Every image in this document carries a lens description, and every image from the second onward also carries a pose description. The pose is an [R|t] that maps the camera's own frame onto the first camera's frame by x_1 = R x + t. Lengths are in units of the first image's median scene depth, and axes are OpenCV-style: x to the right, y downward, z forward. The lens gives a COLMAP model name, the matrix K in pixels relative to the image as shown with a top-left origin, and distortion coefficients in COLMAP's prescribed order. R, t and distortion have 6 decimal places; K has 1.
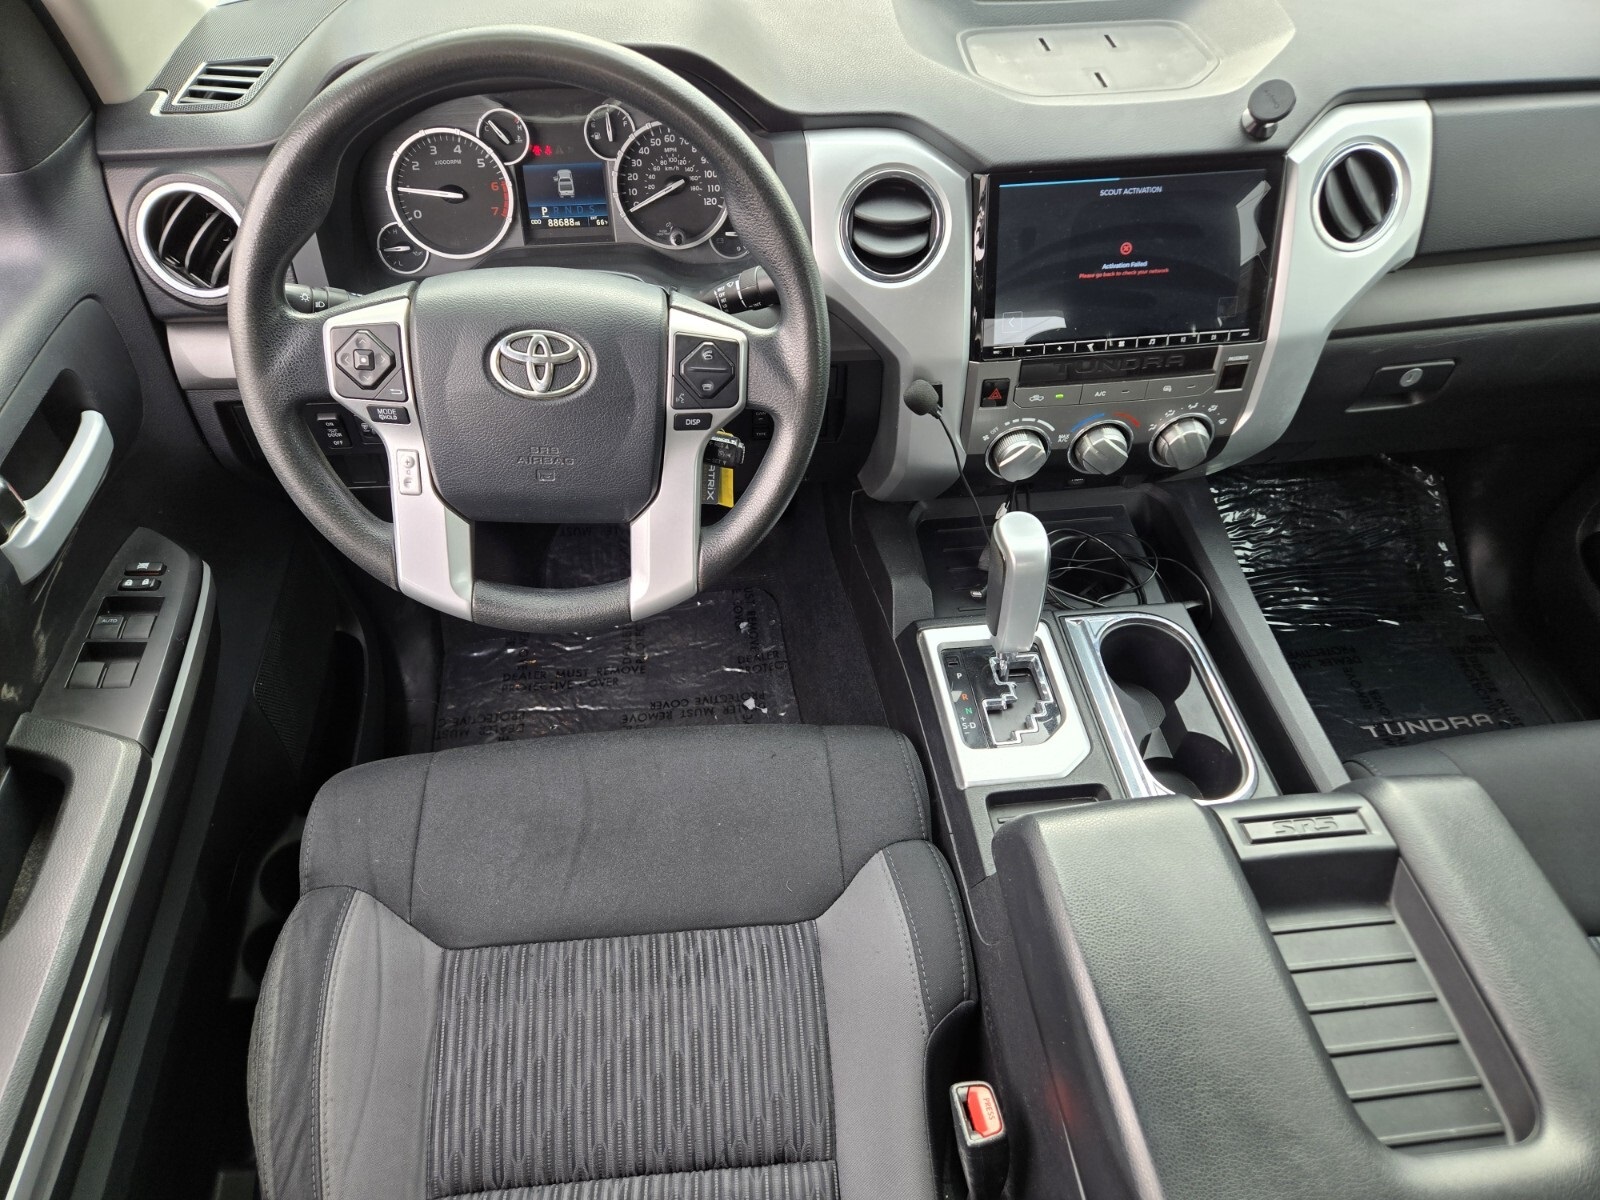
lens RADIAL K [[1070.3, 0, 790.9], [0, 1070.3, 609.4], [0, 0, 1]] dist [0.071814, -0.066326]
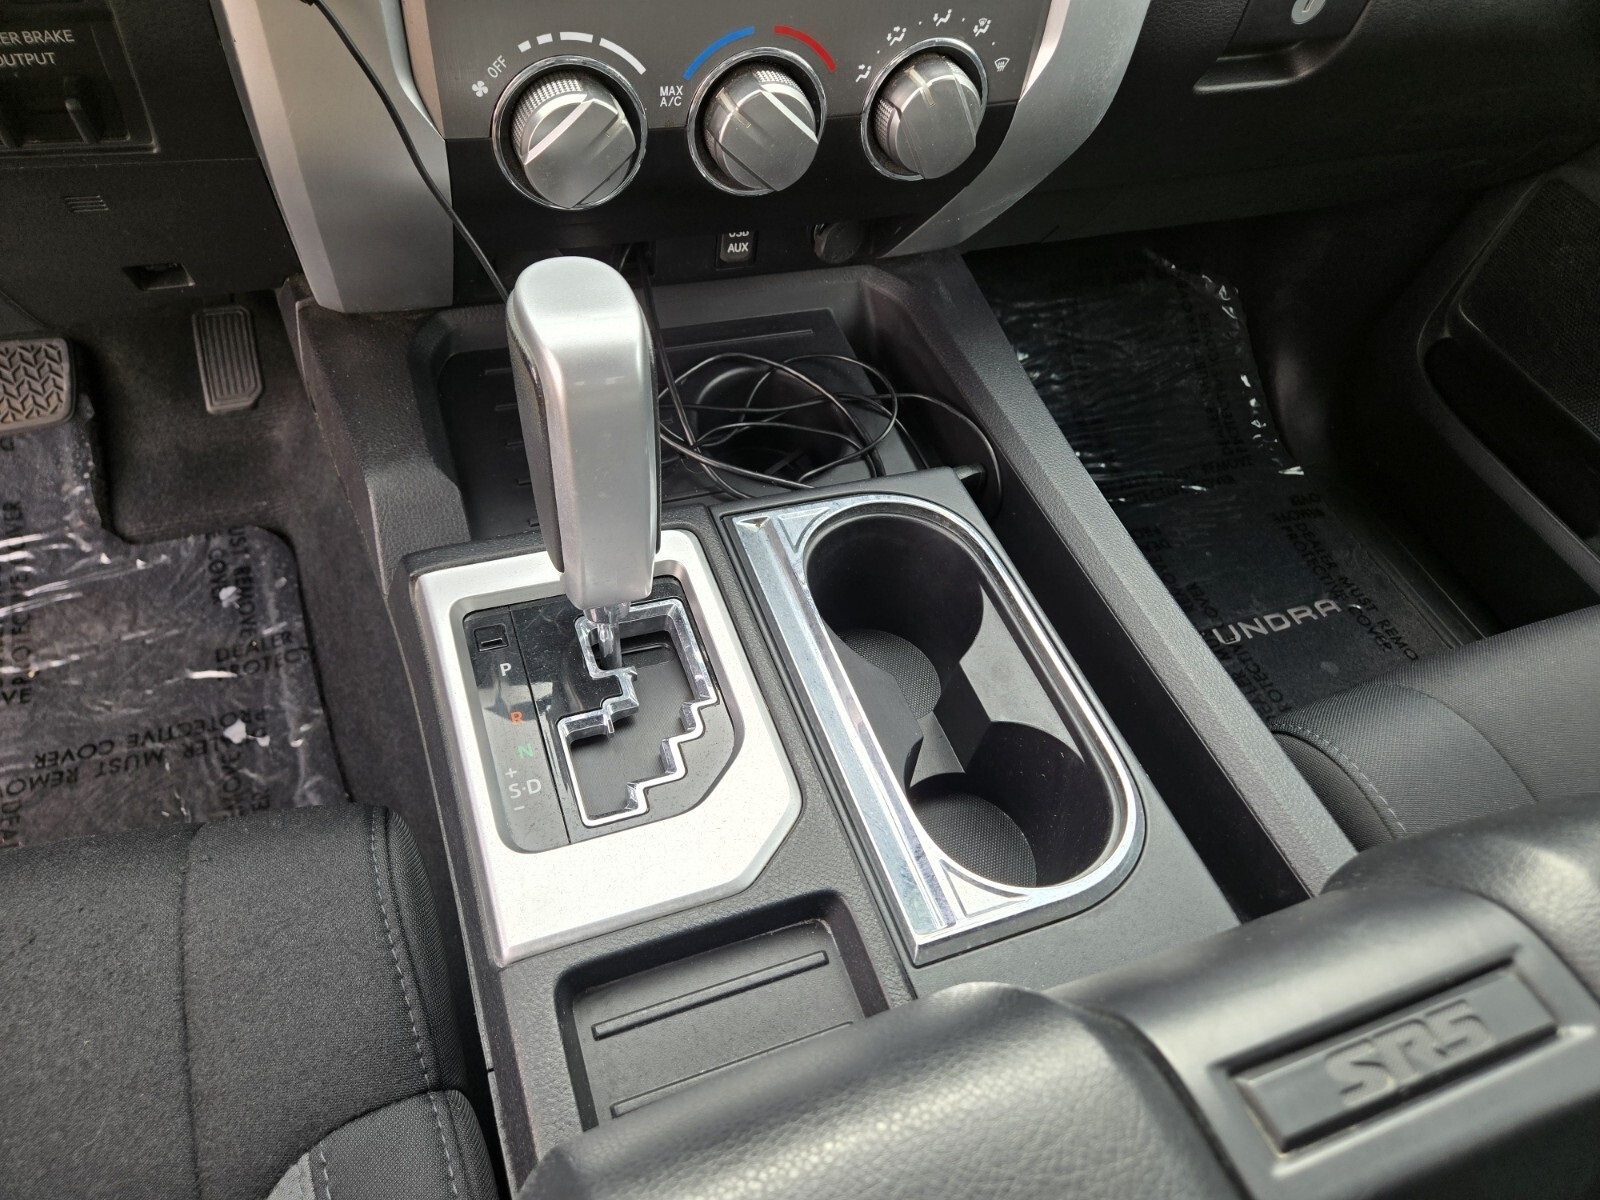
lens RADIAL K [[1070.3, 0, 790.9], [0, 1070.3, 609.4], [0, 0, 1]] dist [0.071814, -0.066326]
pose [[0.966694, -0.116803, 0.227726, 0.170460], [0.102425, 0.991984, 0.074005, 0.016616], [-0.234545, -0.048216, 0.970909, 0.537693]]
